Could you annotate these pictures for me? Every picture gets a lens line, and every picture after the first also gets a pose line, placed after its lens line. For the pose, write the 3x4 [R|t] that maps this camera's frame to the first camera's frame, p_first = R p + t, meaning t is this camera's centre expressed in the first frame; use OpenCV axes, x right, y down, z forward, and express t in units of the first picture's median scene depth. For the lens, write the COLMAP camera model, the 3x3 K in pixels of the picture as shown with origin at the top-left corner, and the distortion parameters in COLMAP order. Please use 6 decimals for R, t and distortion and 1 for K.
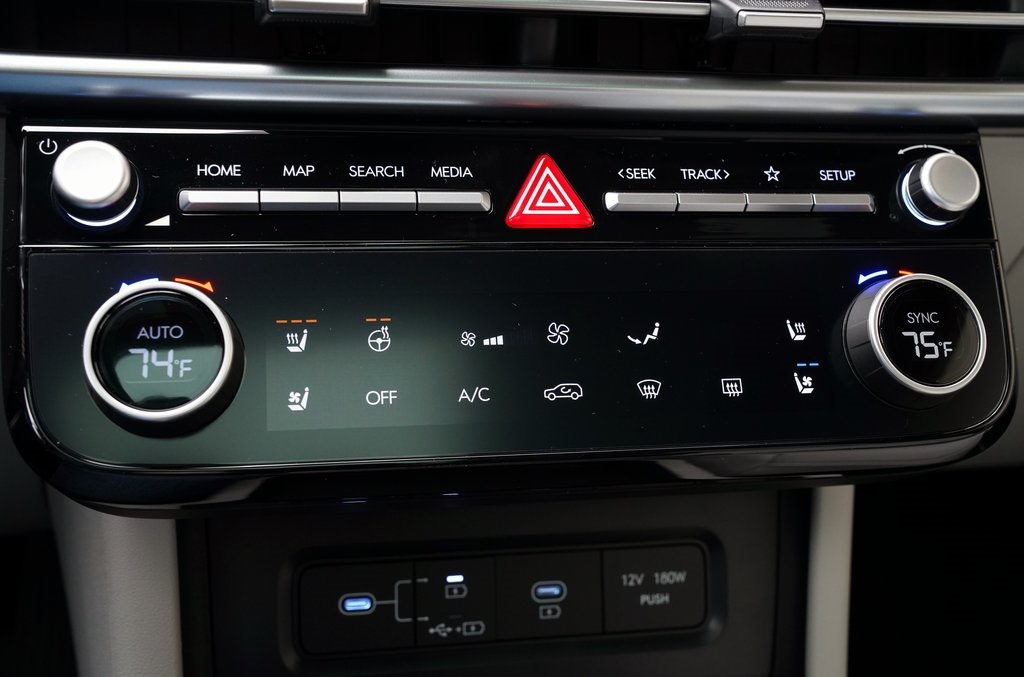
lens RADIAL K [[1113.7, 0, 513.0], [0, 1113.7, 336.7], [0, 0, 1]] dist [0.013396, 0.000000]
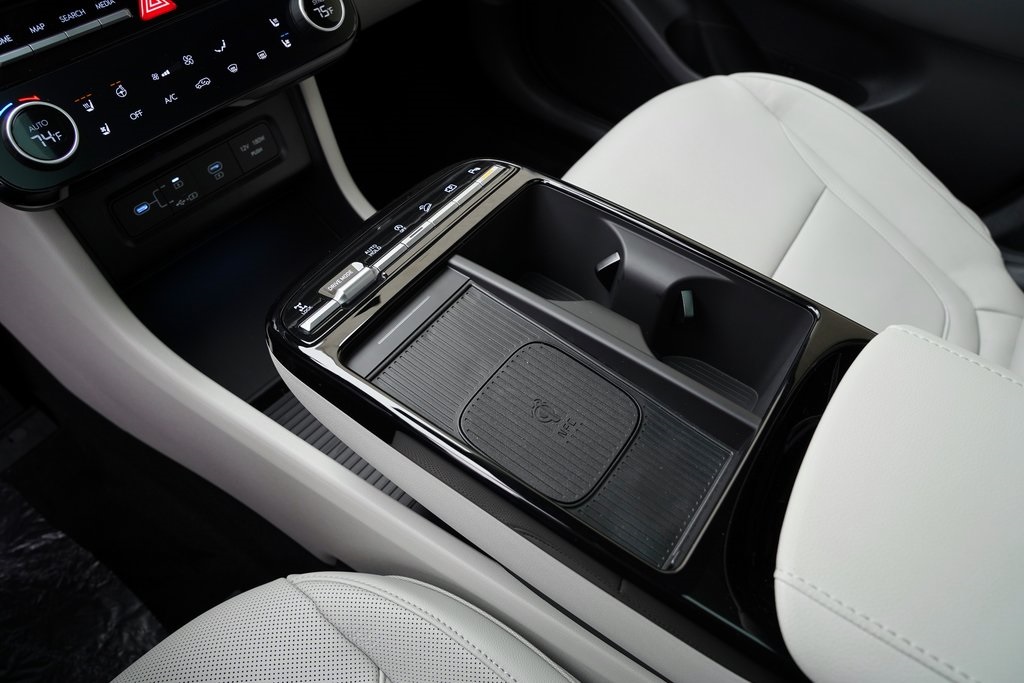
lens RADIAL K [[727.9, 0, 512.9], [0, 727.9, 334.8], [0, 0, 1]] dist [-0.035828, 0.021808]
pose [[0.764364, -0.512452, 0.391333, -0.322338], [0.252451, 0.796315, 0.549682, -0.199834], [-0.593310, -0.321365, 0.738044, -0.713018]]
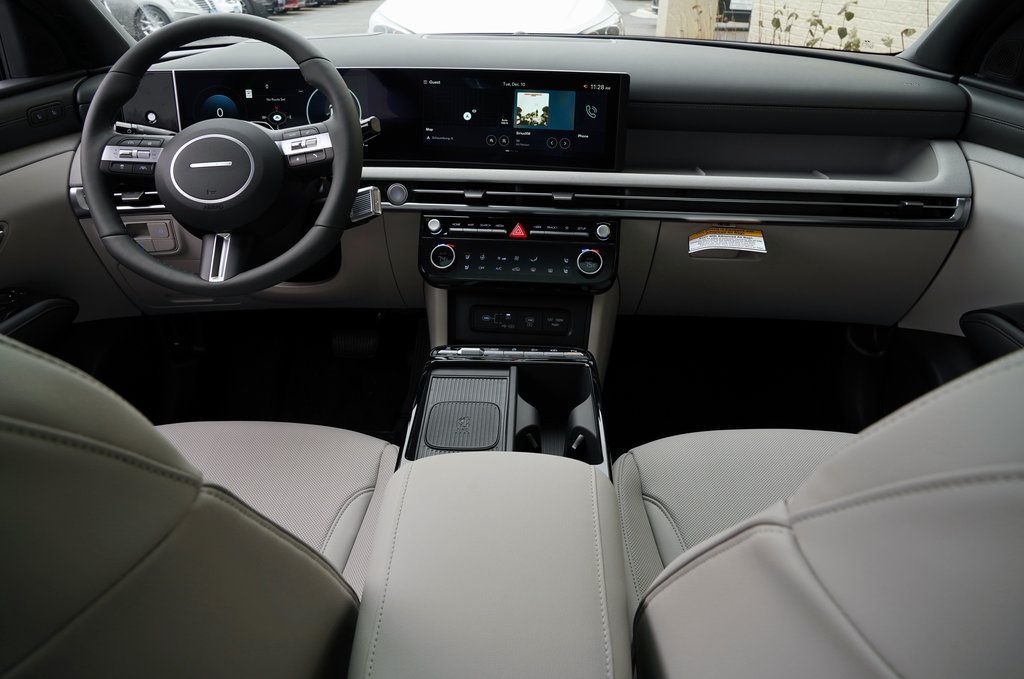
lens RADIAL K [[727.9, 0, 510.0], [0, 727.9, 339.1], [0, 0, 1]] dist [-0.035828, 0.021808]
pose [[0.954086, 0.080615, -0.288480, 0.985590], [-0.059917, 0.995002, 0.079885, 0.100501], [0.293478, -0.058932, 0.954148, -2.185814]]
